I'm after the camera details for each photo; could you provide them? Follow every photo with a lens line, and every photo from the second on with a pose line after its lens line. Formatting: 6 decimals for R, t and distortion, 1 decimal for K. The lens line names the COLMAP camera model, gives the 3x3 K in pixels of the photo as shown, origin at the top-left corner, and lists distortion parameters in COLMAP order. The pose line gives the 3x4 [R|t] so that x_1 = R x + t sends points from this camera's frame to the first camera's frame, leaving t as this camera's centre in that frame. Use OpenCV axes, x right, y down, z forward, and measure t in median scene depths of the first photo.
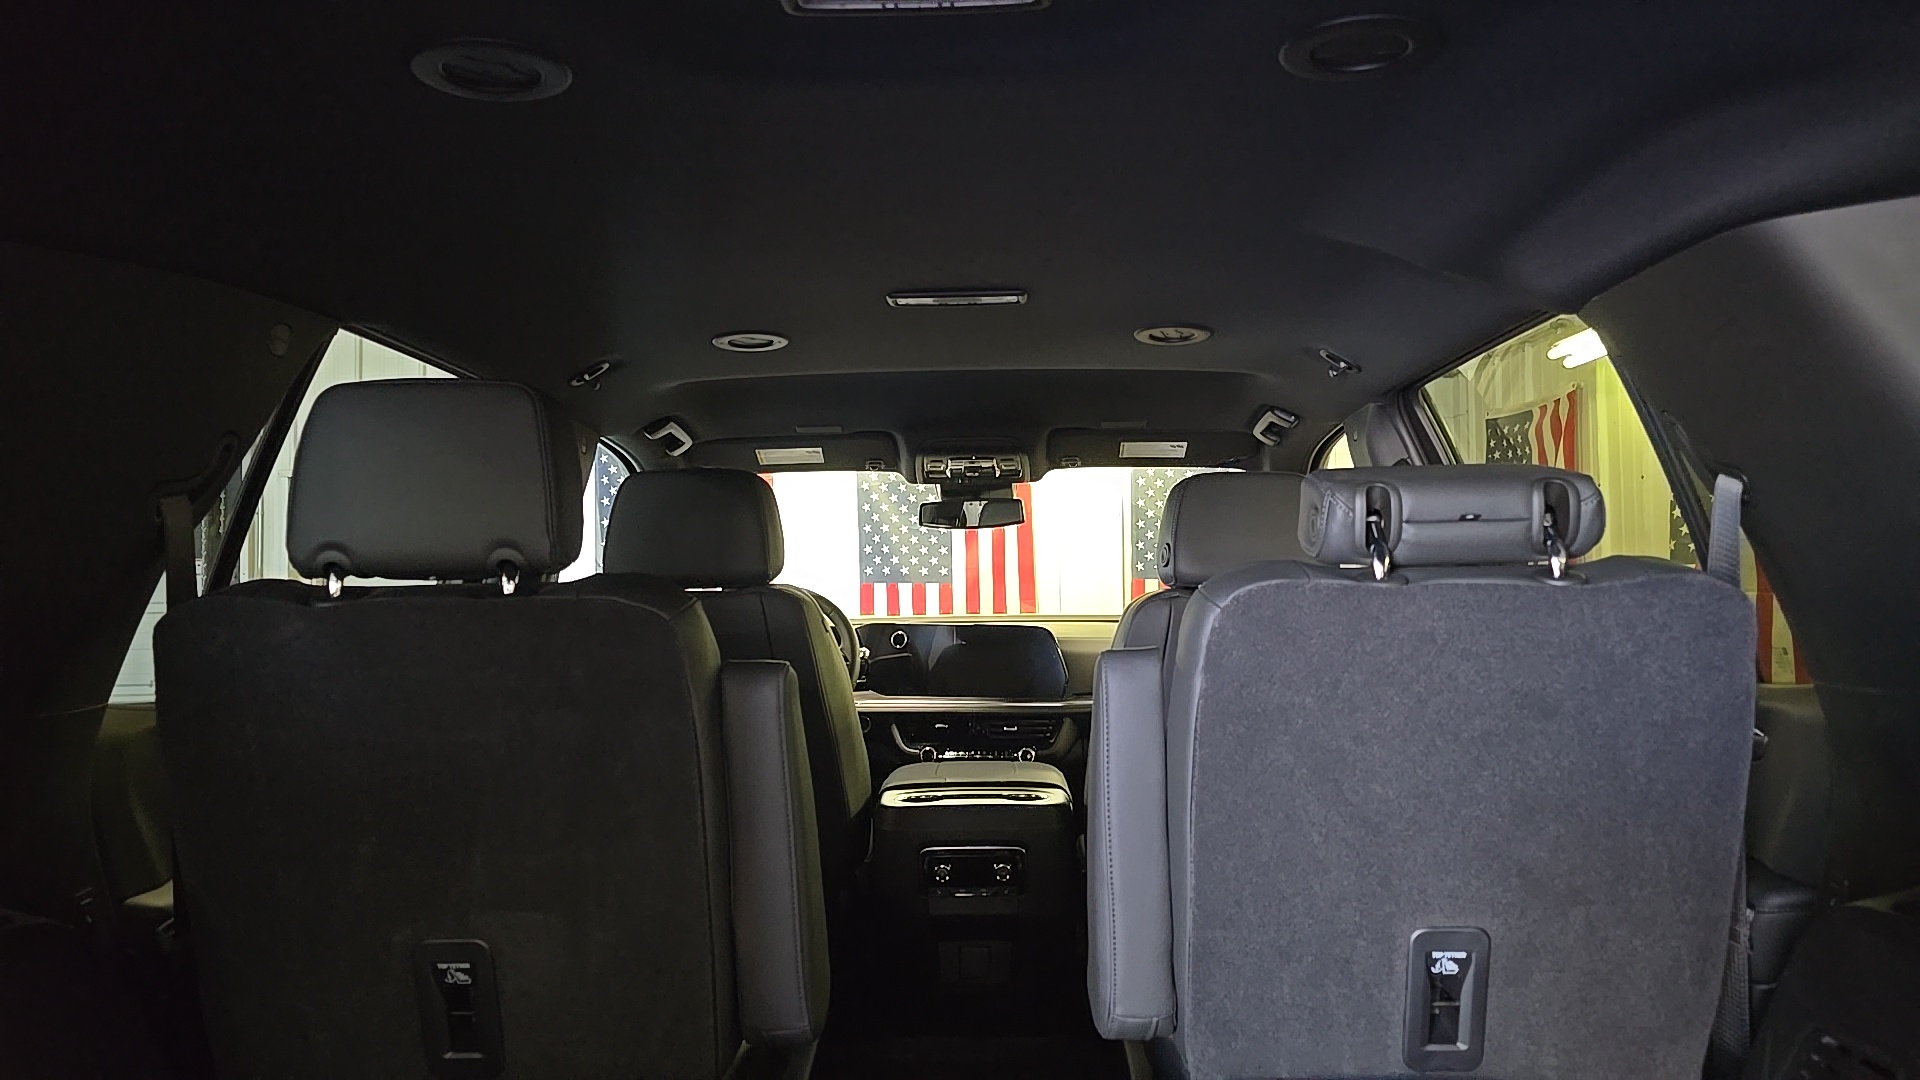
lens RADIAL K [[1279.8, 0, 963.8], [0, 1279.8, 541.0], [0, 0, 1]] dist [0.055561, -0.049276]
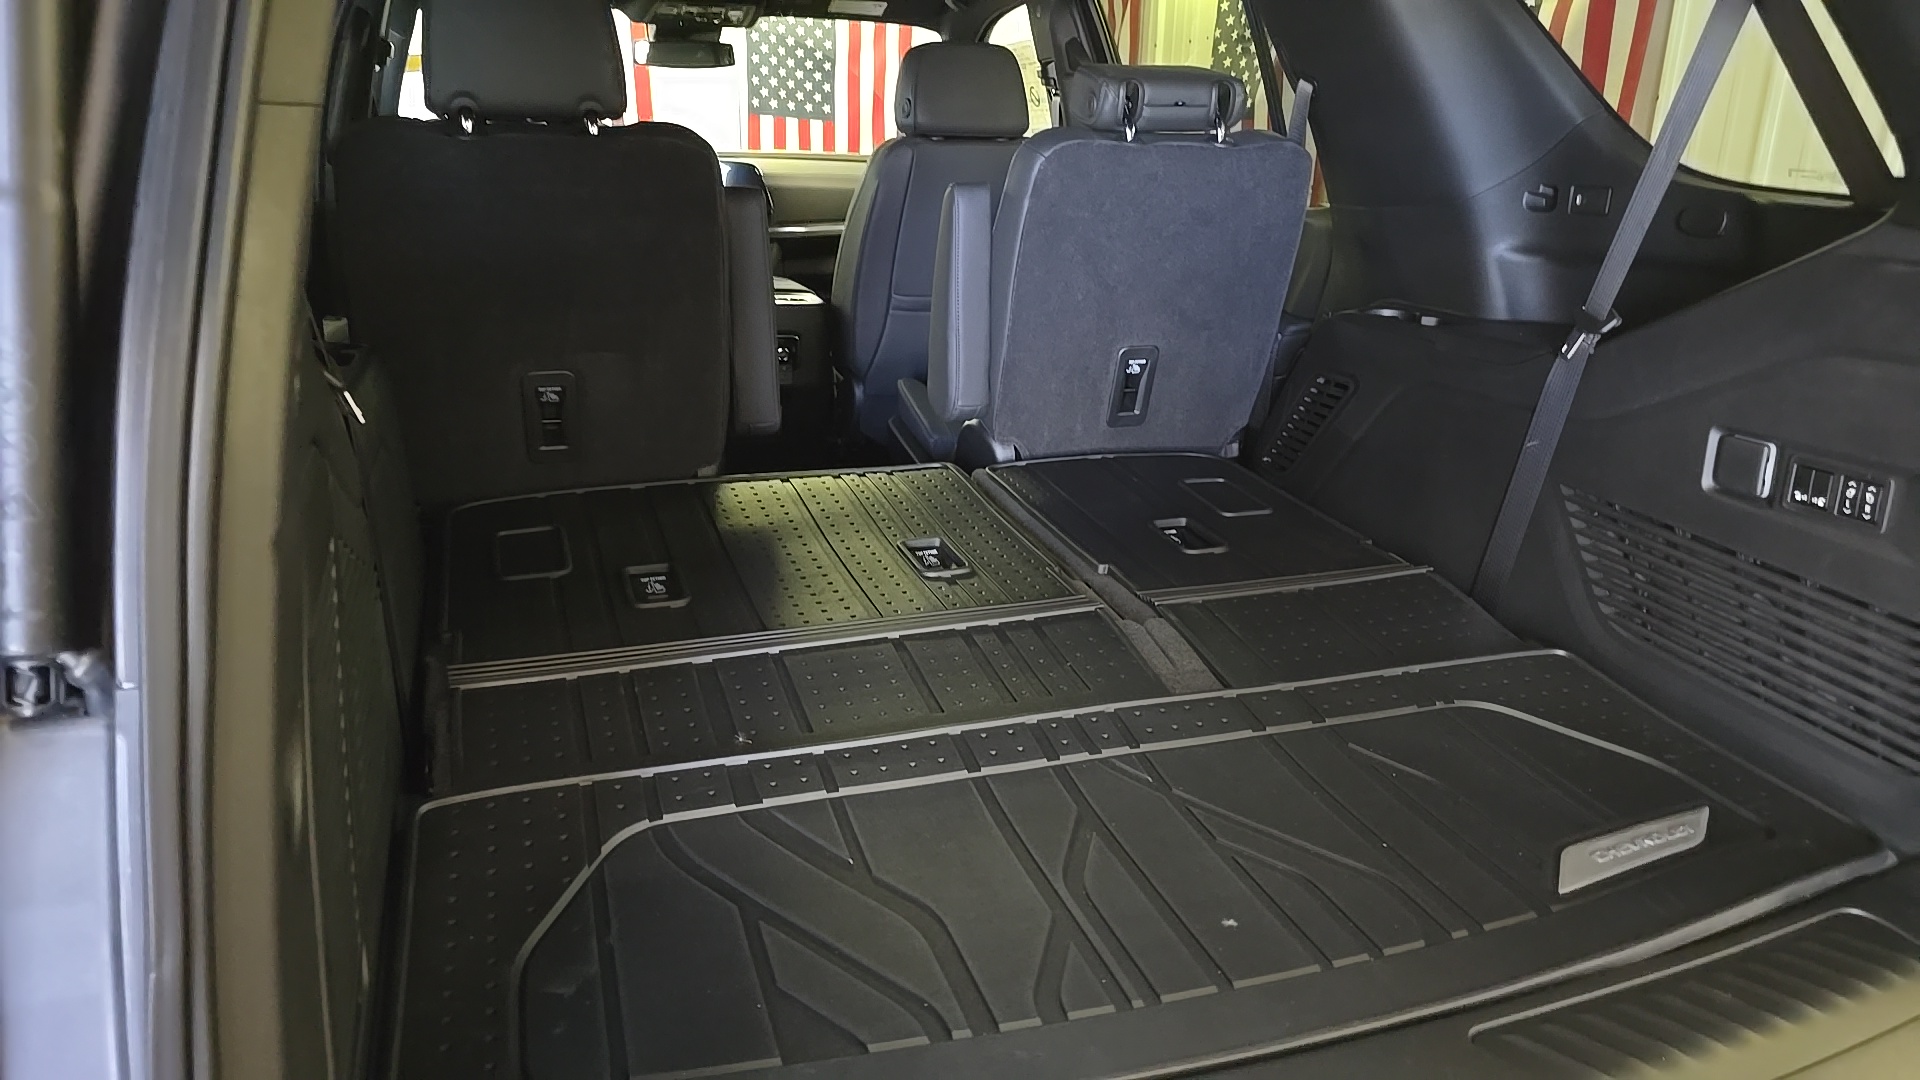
lens RADIAL K [[1279.8, 0, 964.5], [0, 1279.8, 541.6], [0, 0, 1]] dist [0.055561, -0.049276]
pose [[0.936588, -0.078702, 0.341481, -0.488337], [-0.044506, 0.939849, 0.338678, -0.037399], [-0.347595, -0.332399, 0.876749, -0.571337]]
